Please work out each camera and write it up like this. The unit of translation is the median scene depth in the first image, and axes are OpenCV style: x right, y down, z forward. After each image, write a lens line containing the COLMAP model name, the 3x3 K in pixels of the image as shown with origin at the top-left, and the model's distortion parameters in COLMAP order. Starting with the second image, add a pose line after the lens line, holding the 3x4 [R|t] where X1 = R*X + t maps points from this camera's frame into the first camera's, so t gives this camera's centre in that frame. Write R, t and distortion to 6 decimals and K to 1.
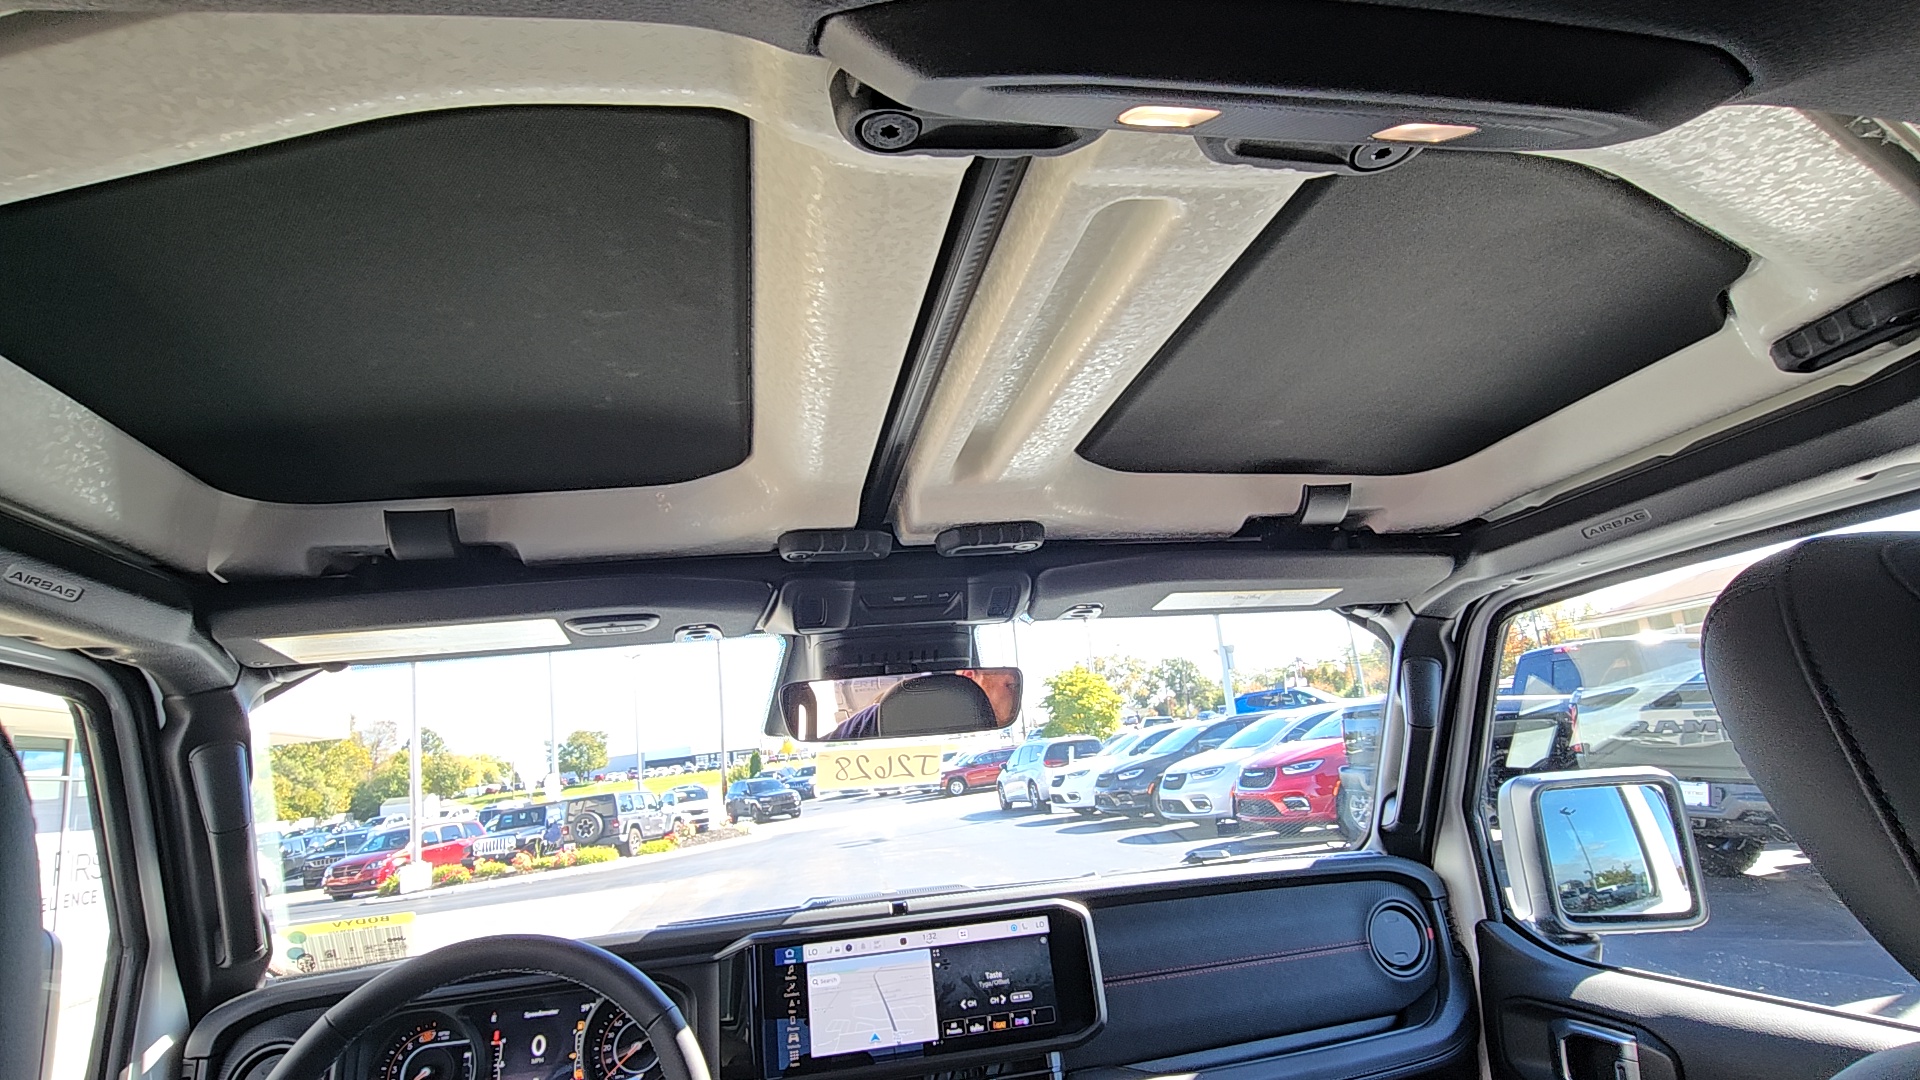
lens RADIAL K [[967.9, 0, 953.4], [0, 967.9, 552.6], [0, 0, 1]] dist [0.001222, -0.001453]
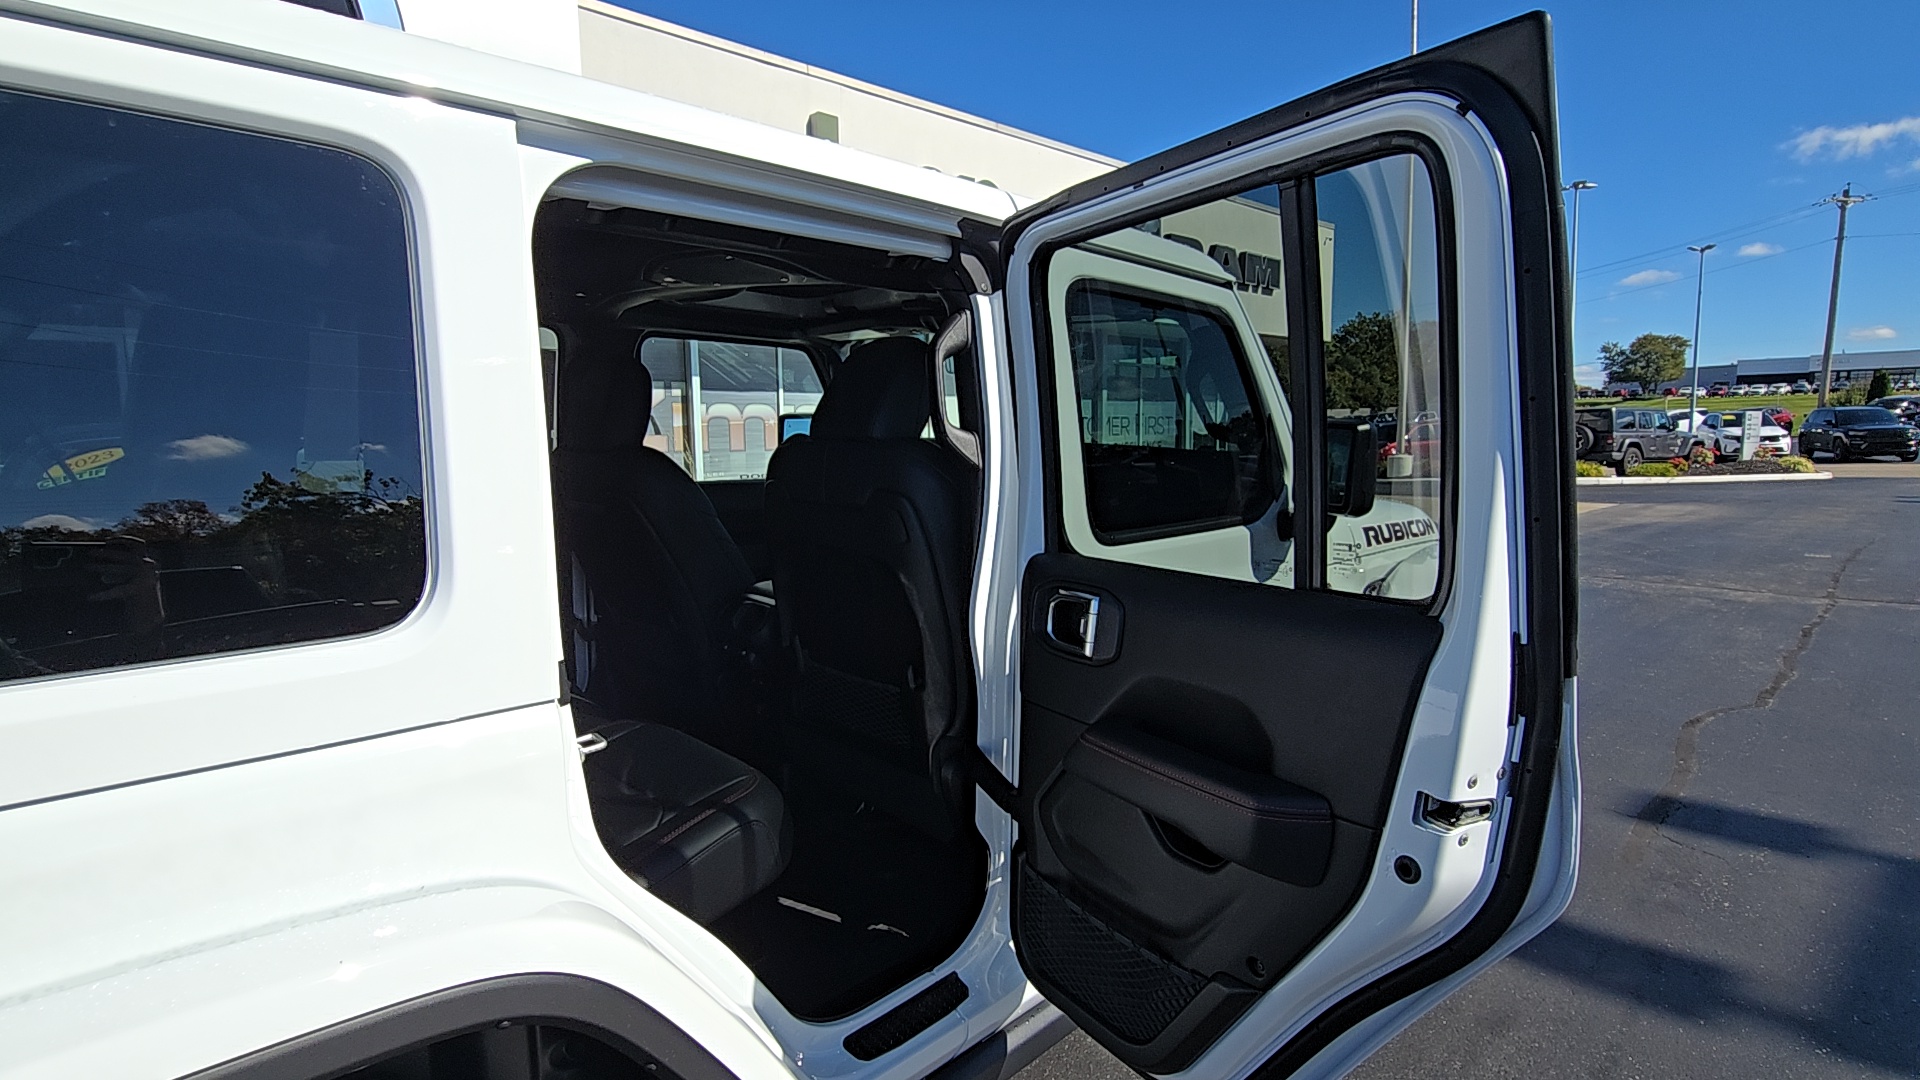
lens RADIAL K [[967.9, 0, 952.7], [0, 967.9, 546.3], [0, 0, 1]] dist [0.001222, -0.001453]
pose [[0.552949, 0.201558, -0.808468, 0.186771], [0.128995, 0.937893, 0.322051, -0.019408], [0.823169, -0.282366, 0.492608, -0.040582]]
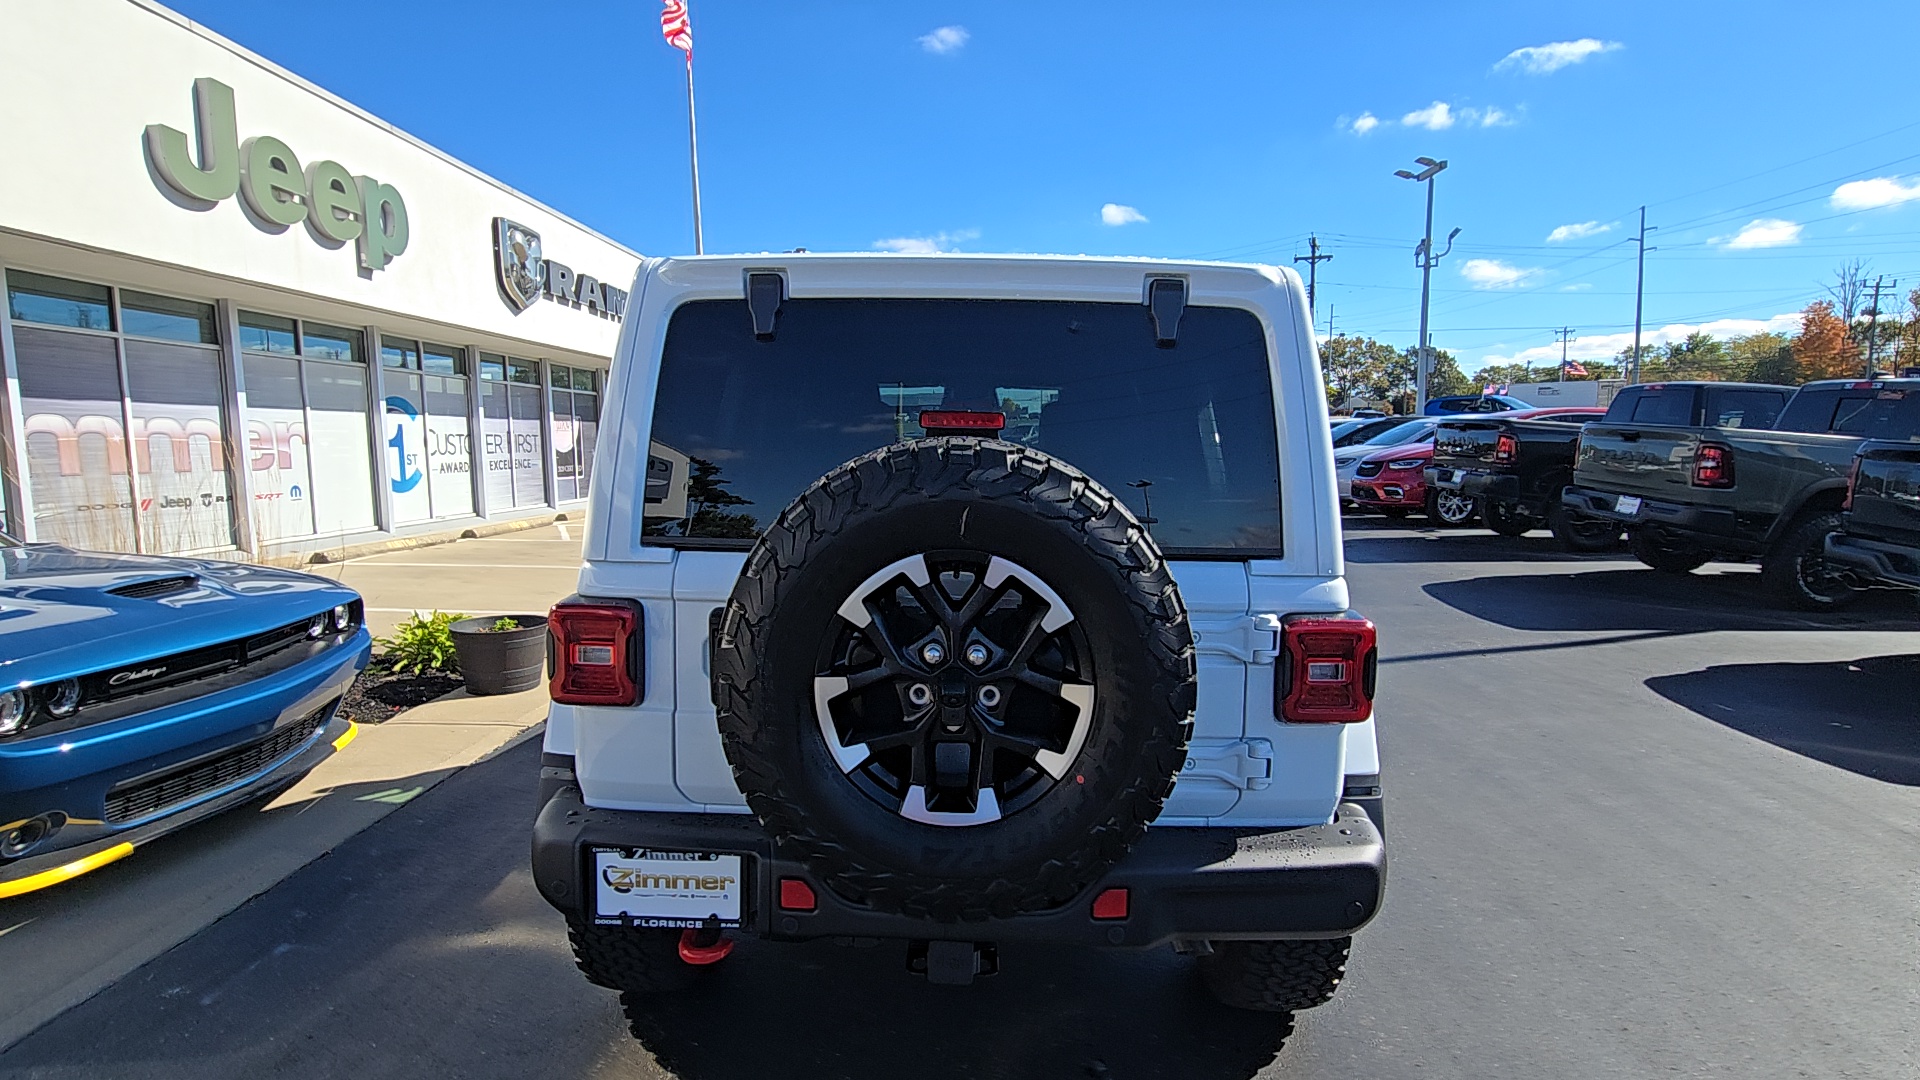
lens RADIAL K [[967.9, 0, 955.2], [0, 967.9, 541.3], [0, 0, 1]] dist [0.001222, -0.001453]
pose [[0.971137, 0.122178, -0.204853, 0.077632], [-0.048692, 0.942310, 0.331181, -0.065098], [0.233498, -0.311647, 0.921062, -0.296153]]
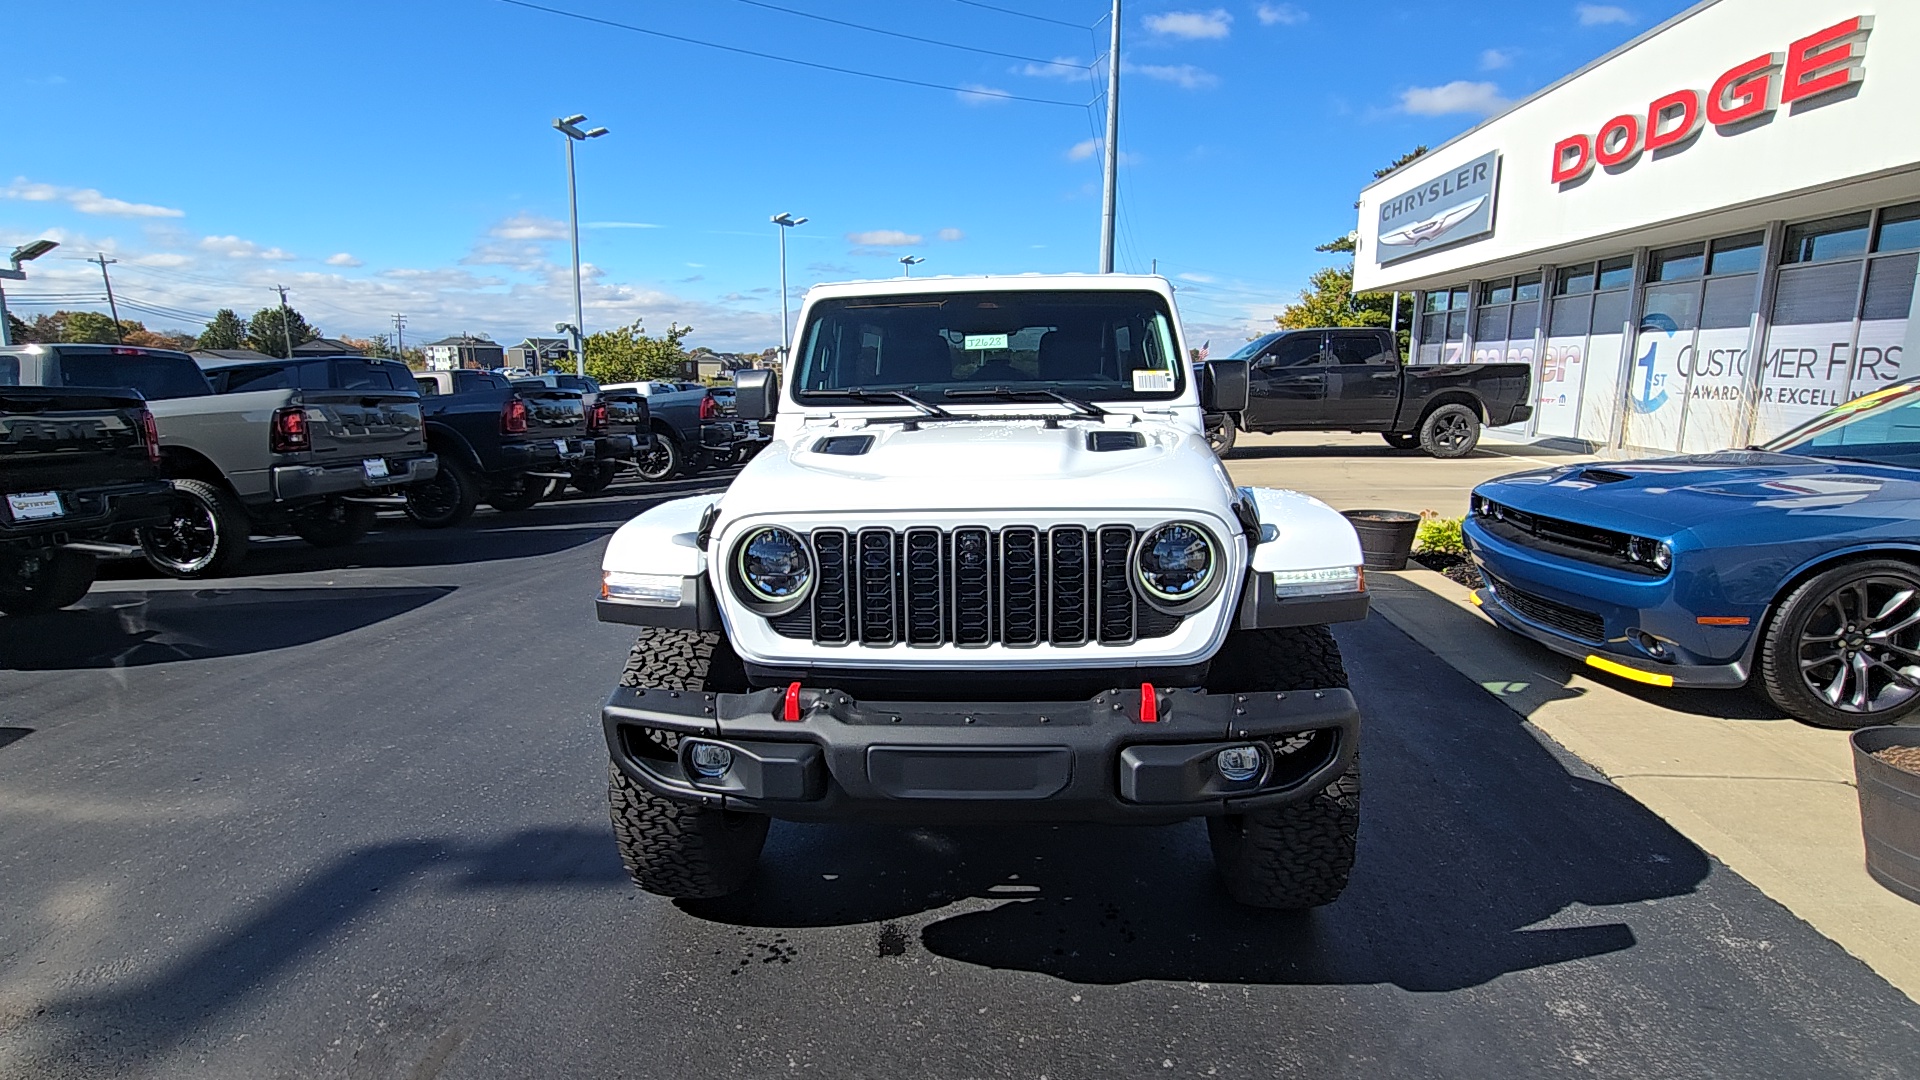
lens RADIAL K [[967.9, 0, 945.8], [0, 967.9, 547.1], [0, 0, 1]] dist [0.001222, -0.001453]
pose [[-0.959472, 0.054320, 0.276519, -0.082218], [0.041564, 0.997793, -0.051787, 0.110052], [-0.278722, -0.038195, -0.959612, 0.425302]]
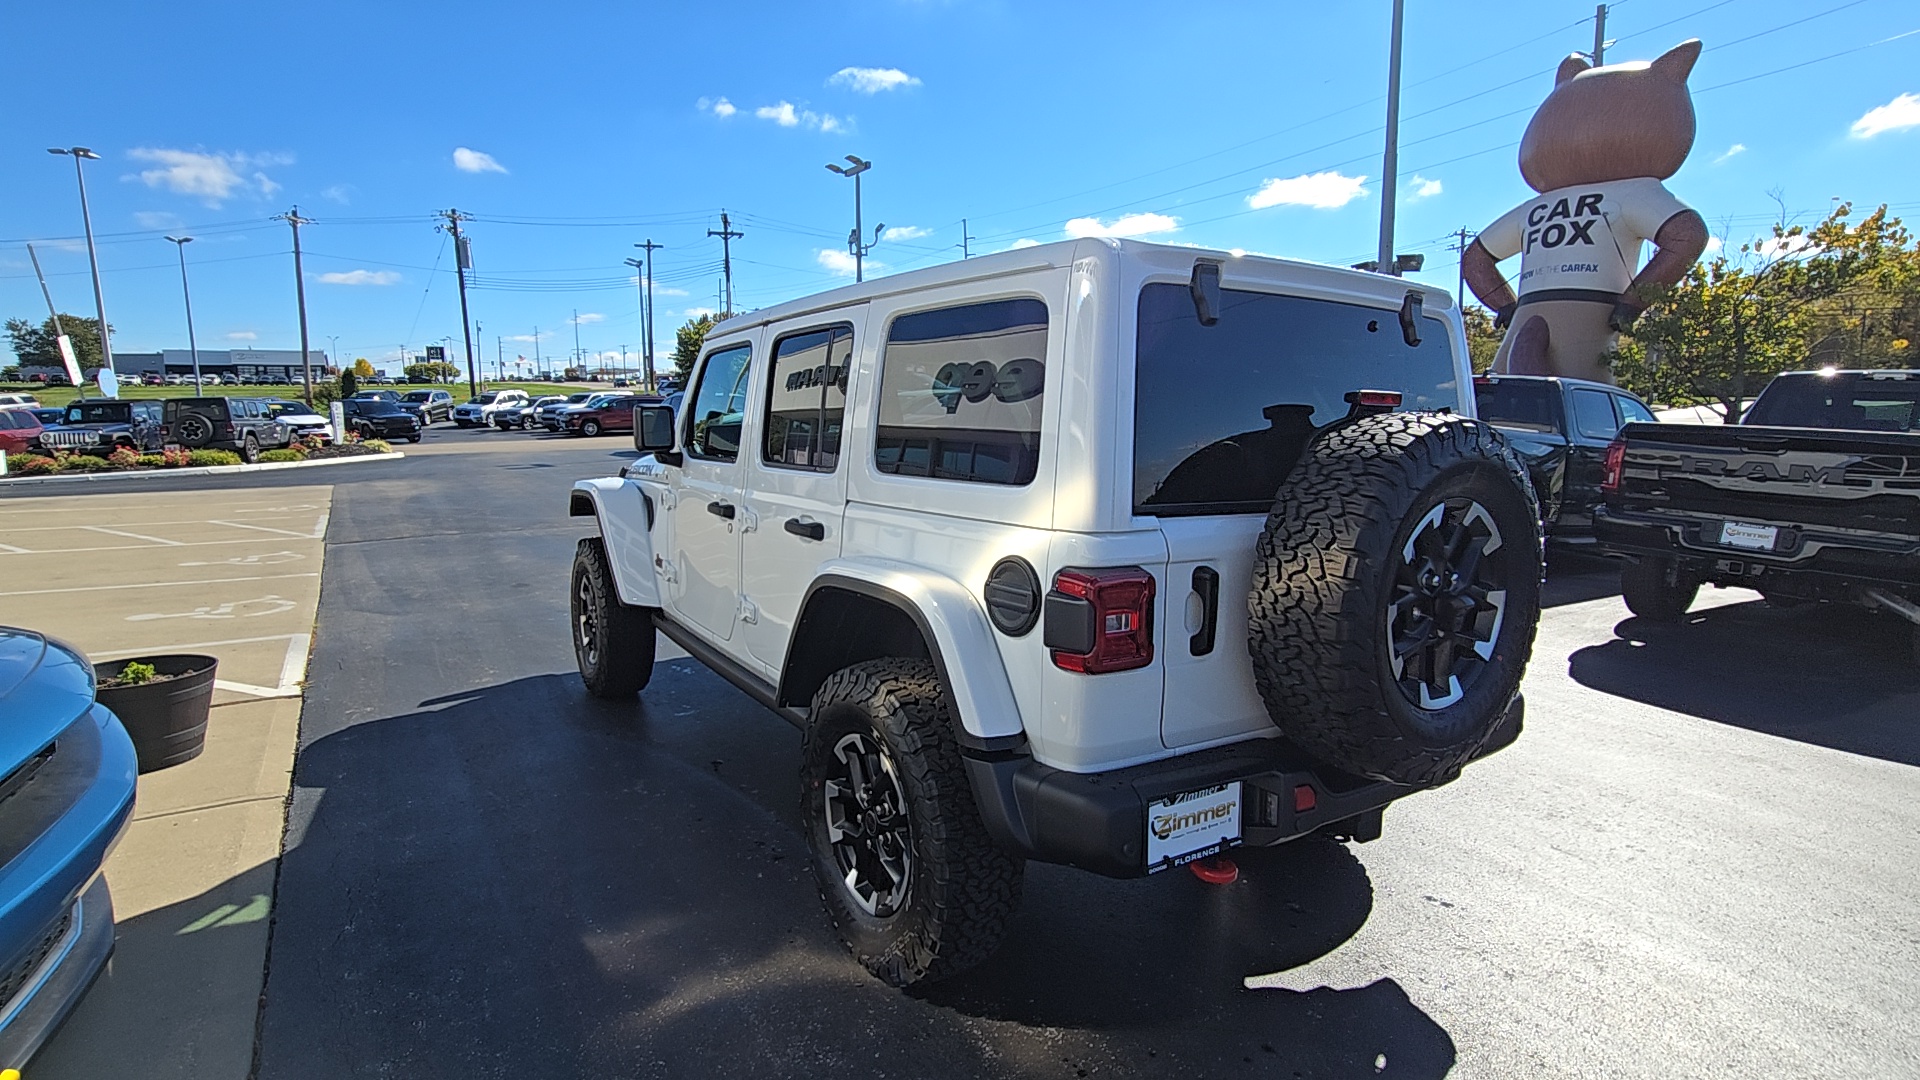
lens RADIAL K [[967.9, 0, 952.7], [0, 967.9, 532.8], [0, 0, 1]] dist [0.001222, -0.001453]
pose [[0.921548, 0.055294, 0.384306, -0.120785], [-0.174565, 0.943130, 0.282901, -0.045760], [-0.346808, -0.327793, 0.878792, -0.299176]]
